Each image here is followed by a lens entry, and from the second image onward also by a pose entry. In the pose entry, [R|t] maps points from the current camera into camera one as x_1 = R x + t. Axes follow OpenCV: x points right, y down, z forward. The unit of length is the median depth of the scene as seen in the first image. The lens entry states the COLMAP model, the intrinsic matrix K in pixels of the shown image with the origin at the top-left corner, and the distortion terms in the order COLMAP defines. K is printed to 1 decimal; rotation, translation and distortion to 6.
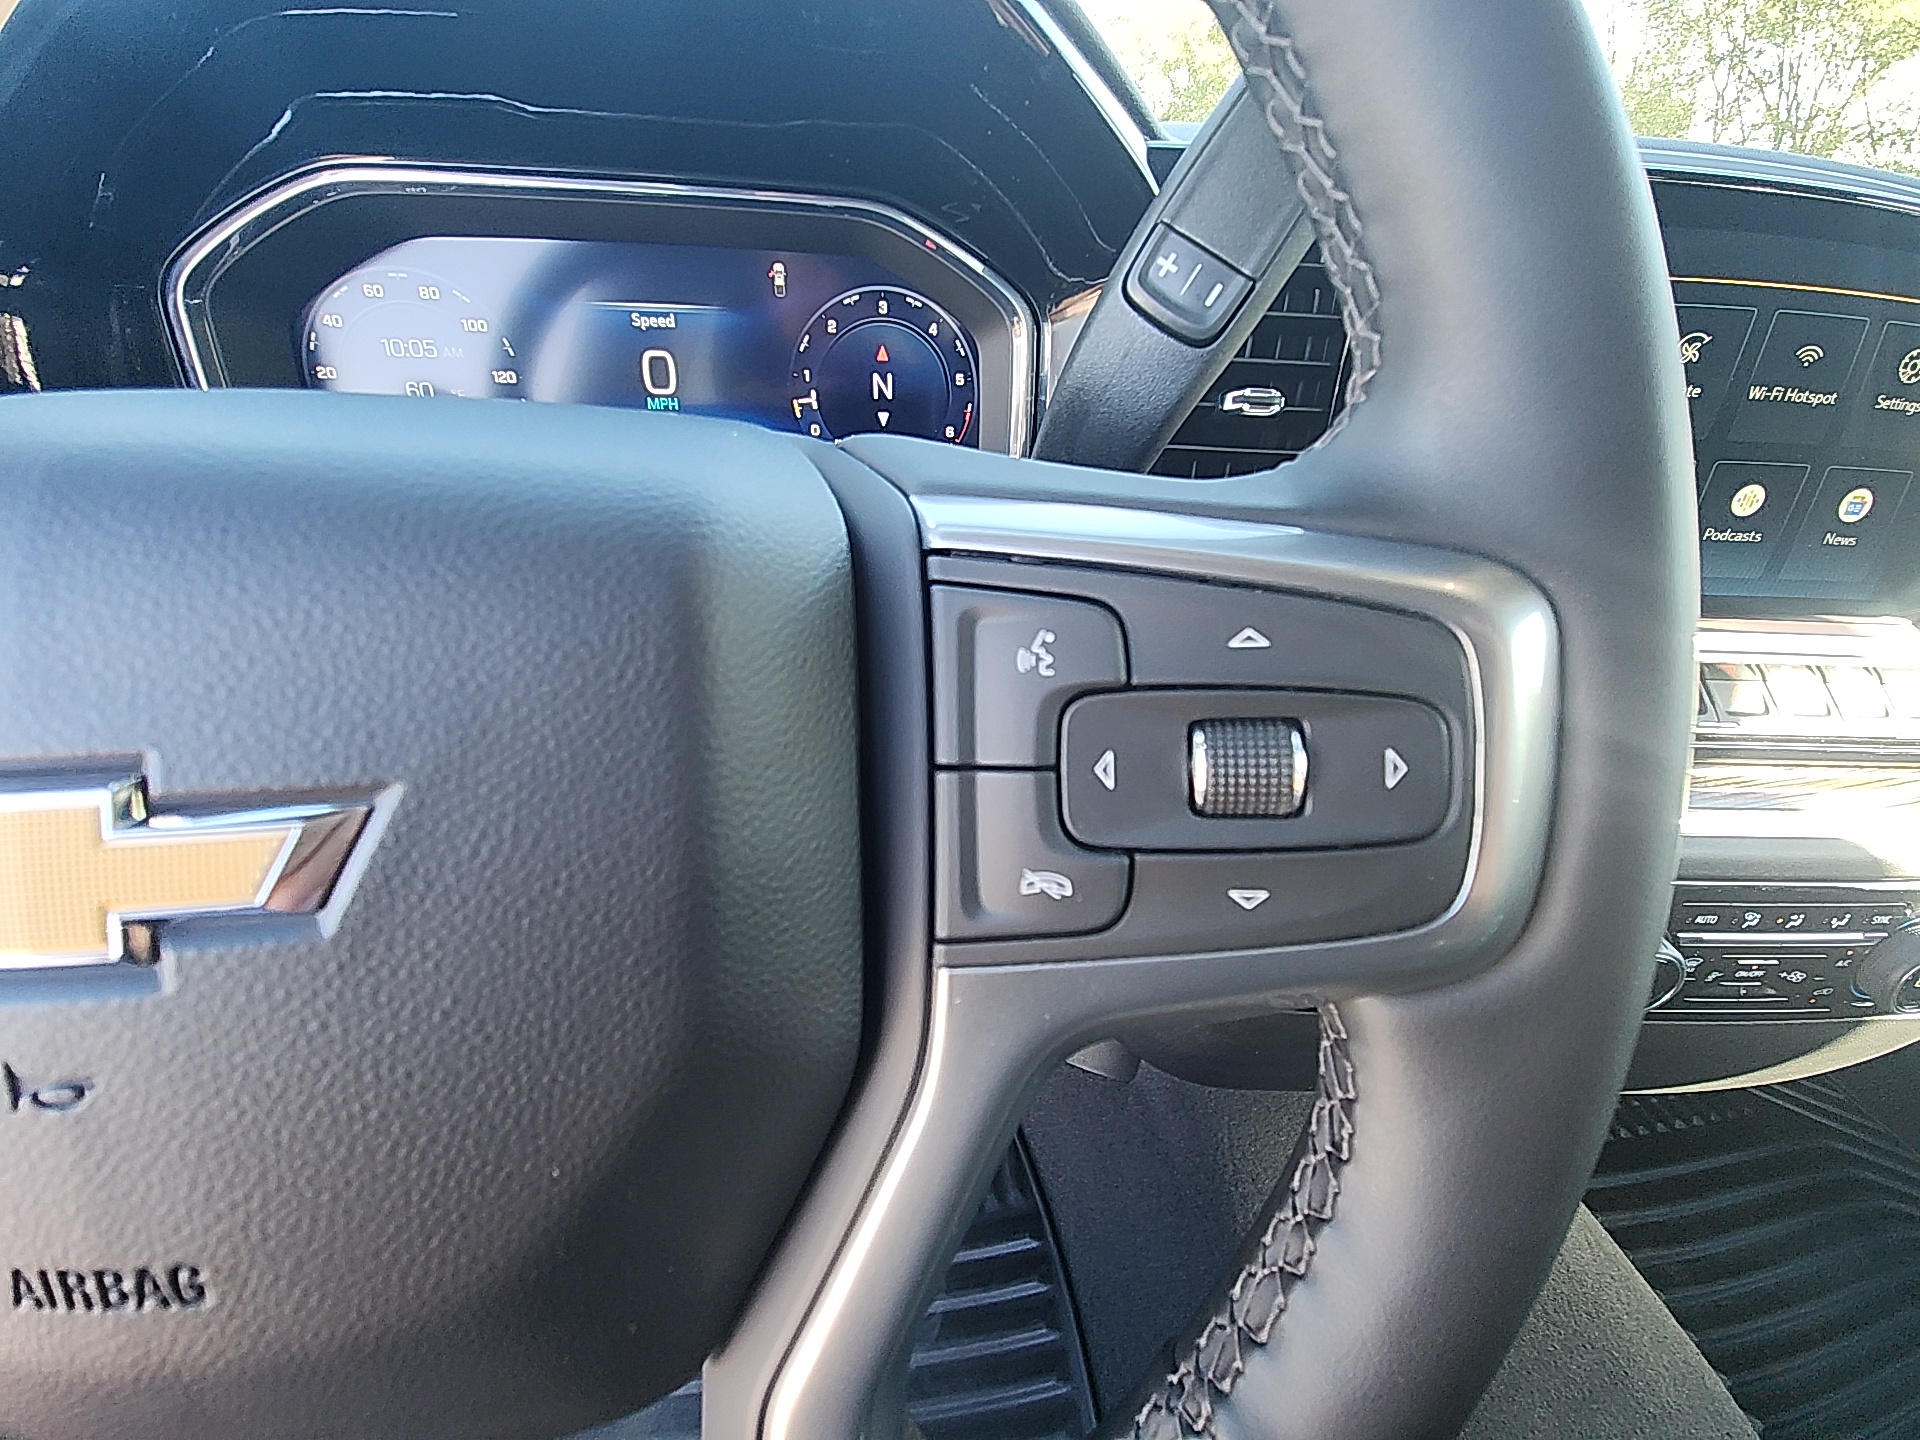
lens RADIAL K [[761.6, 0, 959.8], [0, 761.6, 702.8], [0, 0, 1]] dist [0.014566, -0.015732]
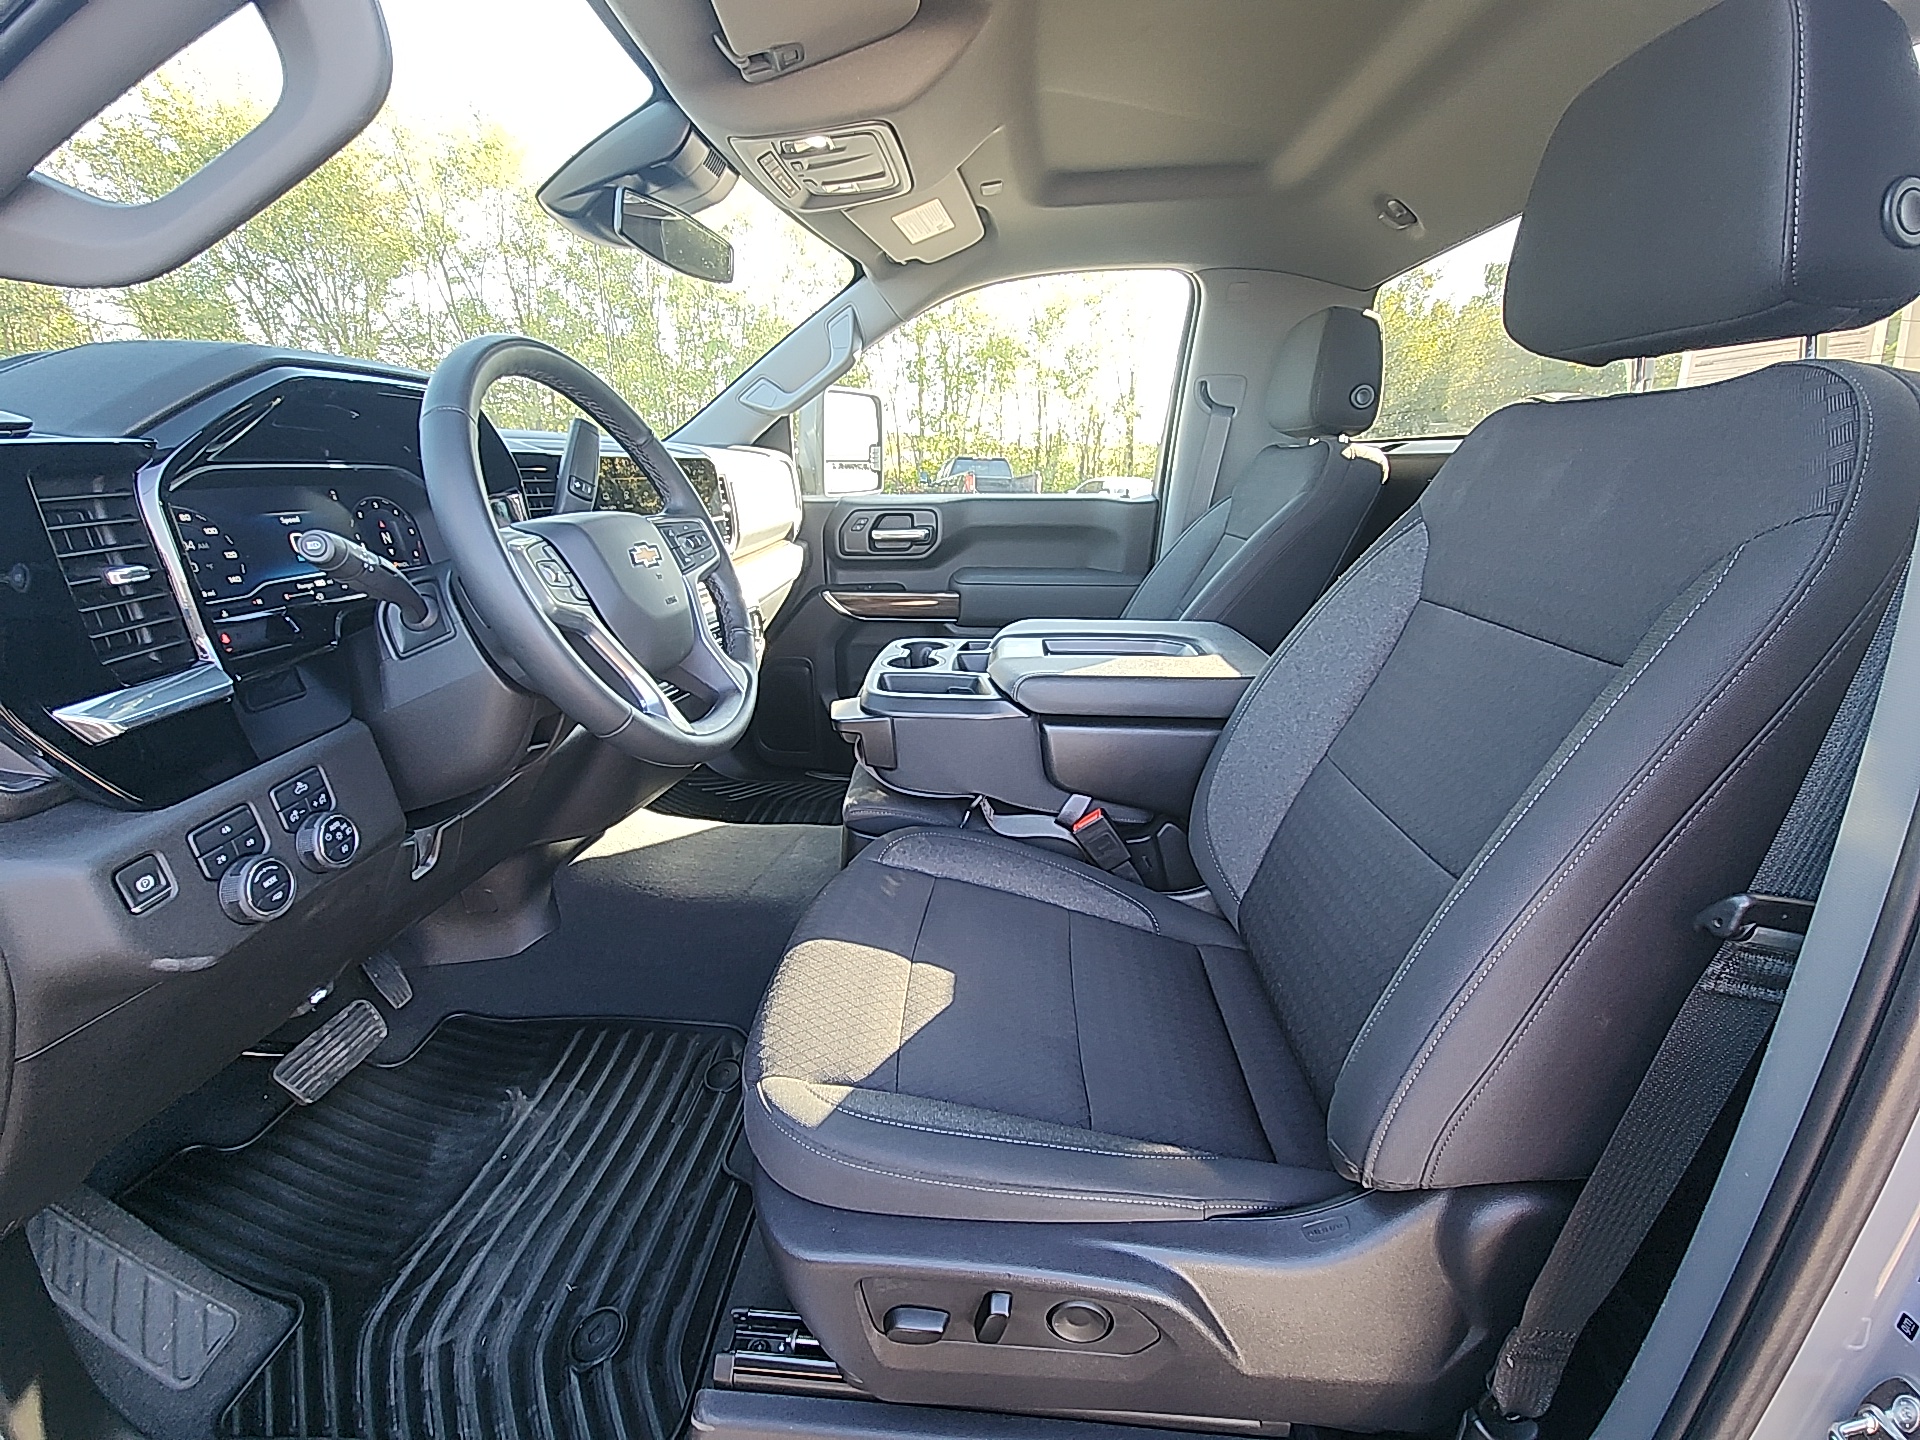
lens RADIAL K [[790.6, 0, 931.0], [0, 790.6, 689.0], [0, 0, 1]] dist [0.002868, 0.000028]
pose [[0.223308, -0.298011, 0.928075, -3.802630], [0.493043, 0.855869, 0.156192, 0.709174], [-0.840858, 0.422702, 0.338055, -1.715021]]
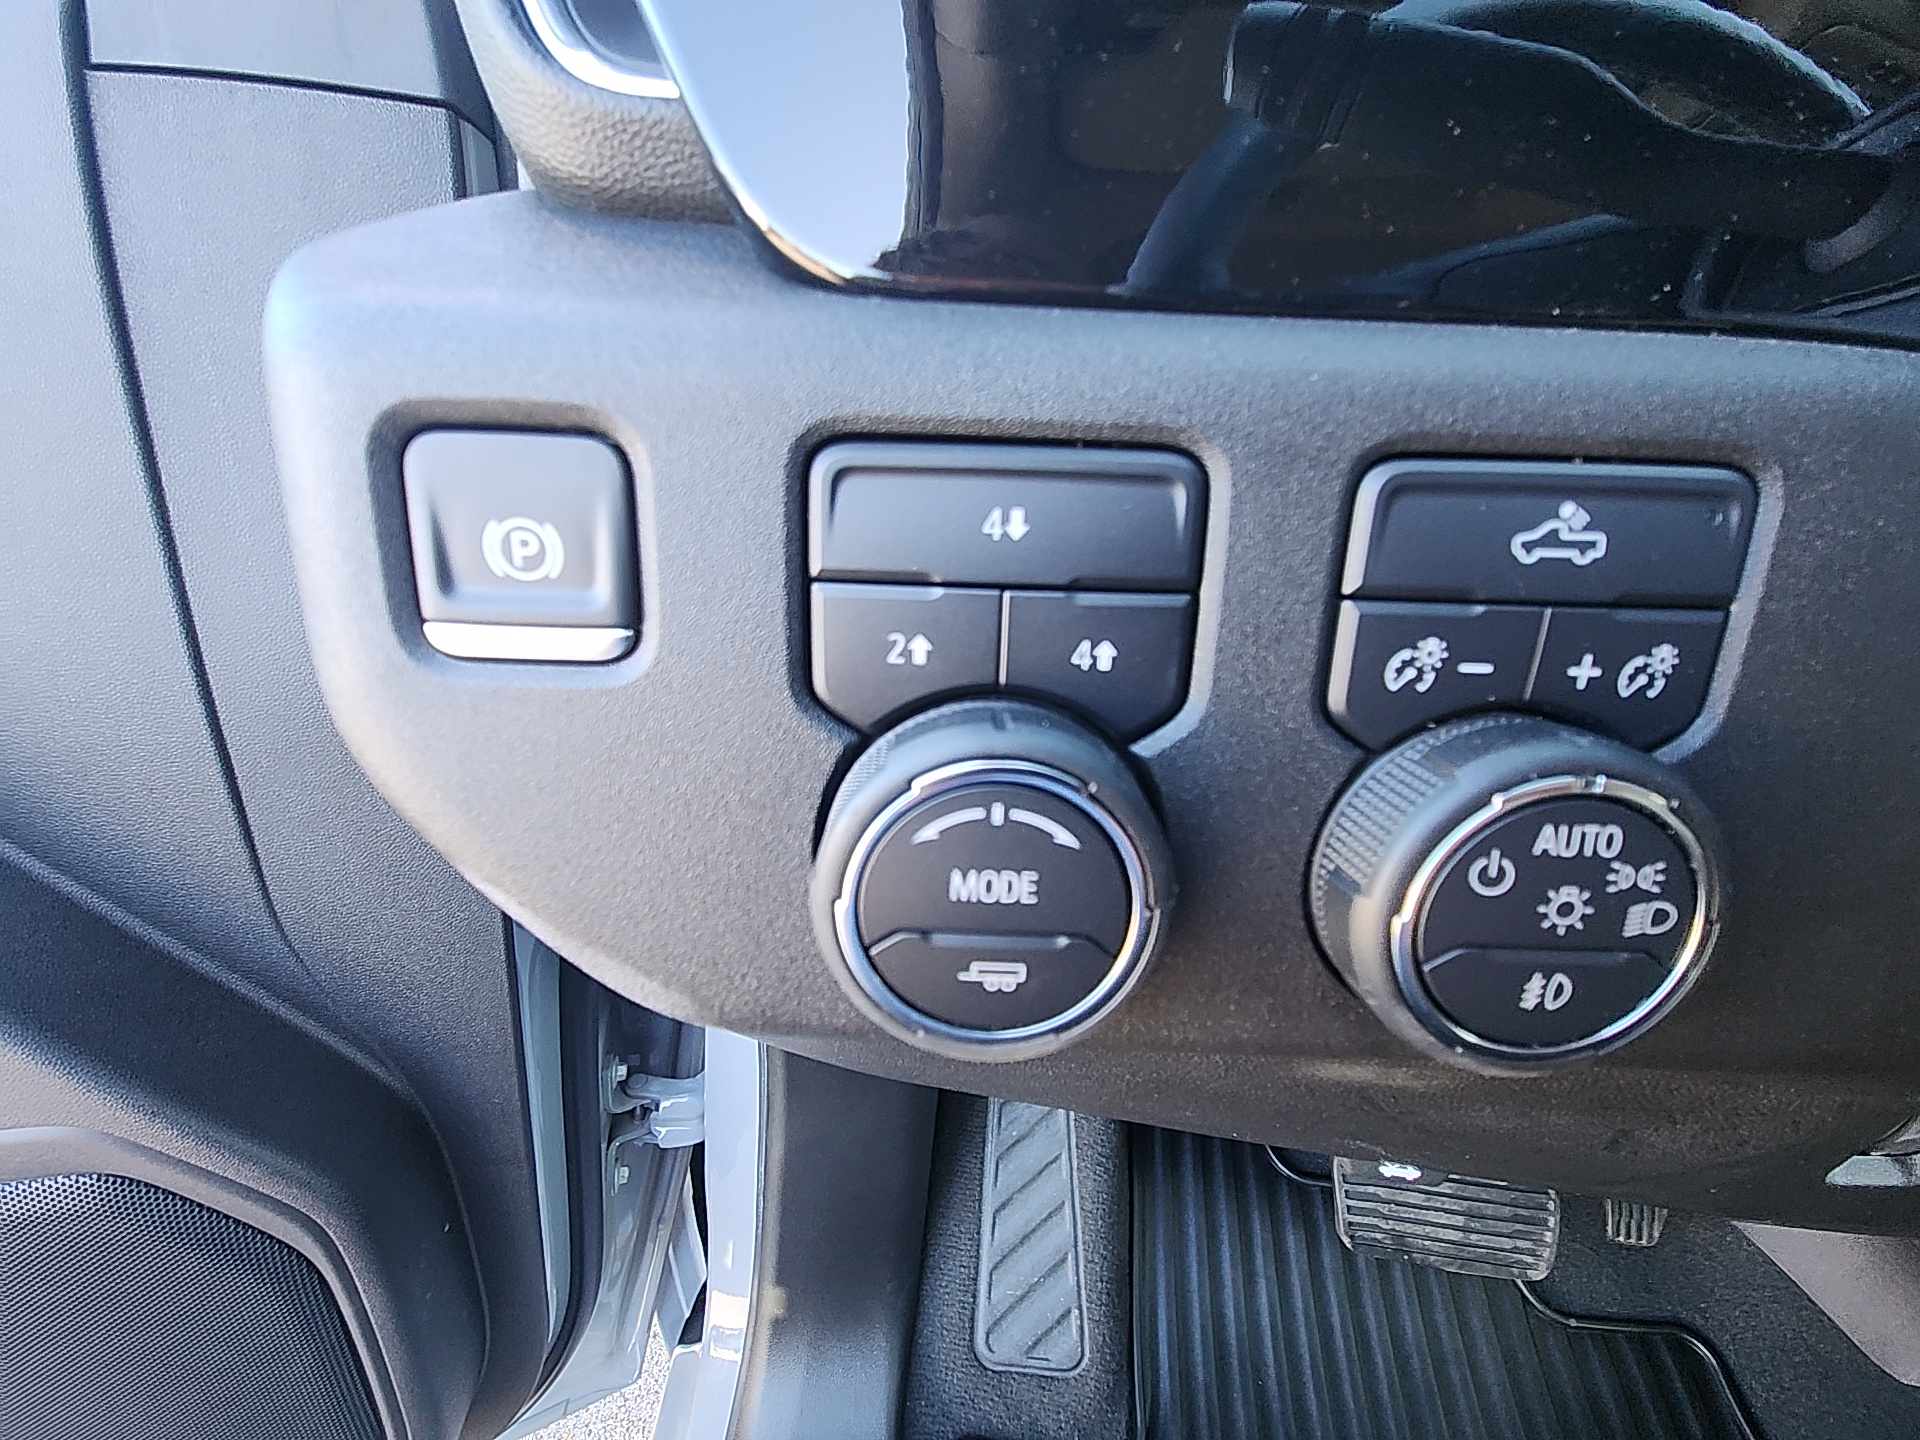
lens RADIAL K [[767.4, 0, 960.0], [0, 767.4, 720.0], [0, 0, 1]] dist [0.013979, -0.016657]
pose [[0.962152, 0.112786, -0.248078, -1.930552], [-0.144058, 0.983245, -0.111695, 0.541646], [0.231324, 0.143205, 0.962279, 0.881392]]
